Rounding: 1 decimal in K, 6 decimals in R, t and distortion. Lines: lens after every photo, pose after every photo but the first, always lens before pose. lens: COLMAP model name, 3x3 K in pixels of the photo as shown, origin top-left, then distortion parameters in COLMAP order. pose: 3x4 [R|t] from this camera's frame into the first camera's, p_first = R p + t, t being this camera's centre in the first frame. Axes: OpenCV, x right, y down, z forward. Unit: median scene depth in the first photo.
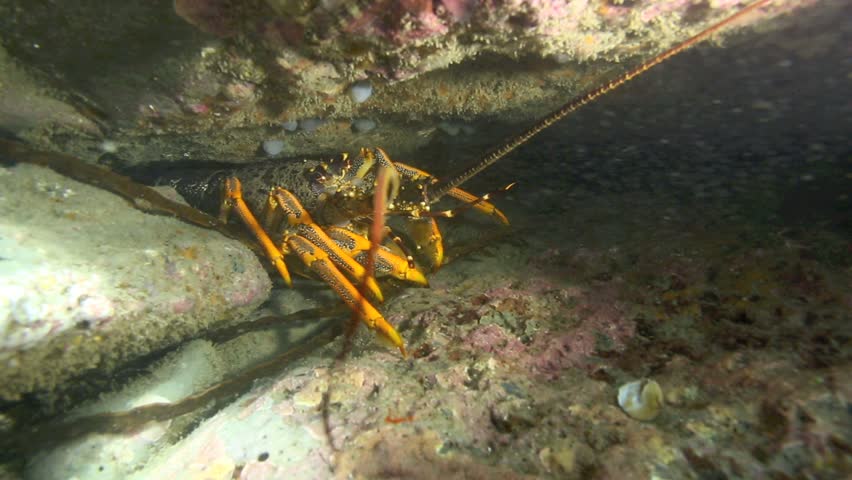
lens RADIAL K [[574.7, 0, 426.0], [0, 574.7, 240.0], [0, 0, 1]] dist [-0.005204, 0.070814]
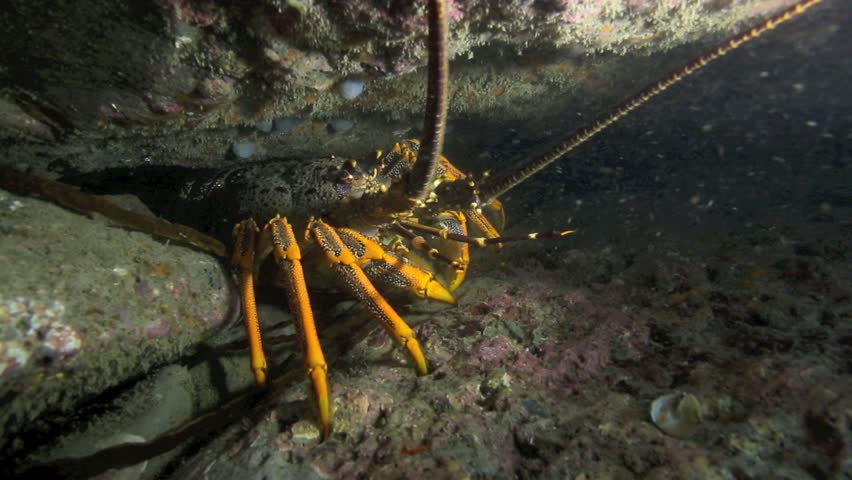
lens RADIAL K [[574.7, 0, 426.0], [0, 574.7, 240.0], [0, 0, 1]] dist [-0.005204, 0.070814]
pose [[0.996529, -0.027364, 0.078625, -0.078732], [0.027522, 0.999621, -0.000926, -0.012161], [-0.078570, 0.003087, 0.996904, 0.085837]]
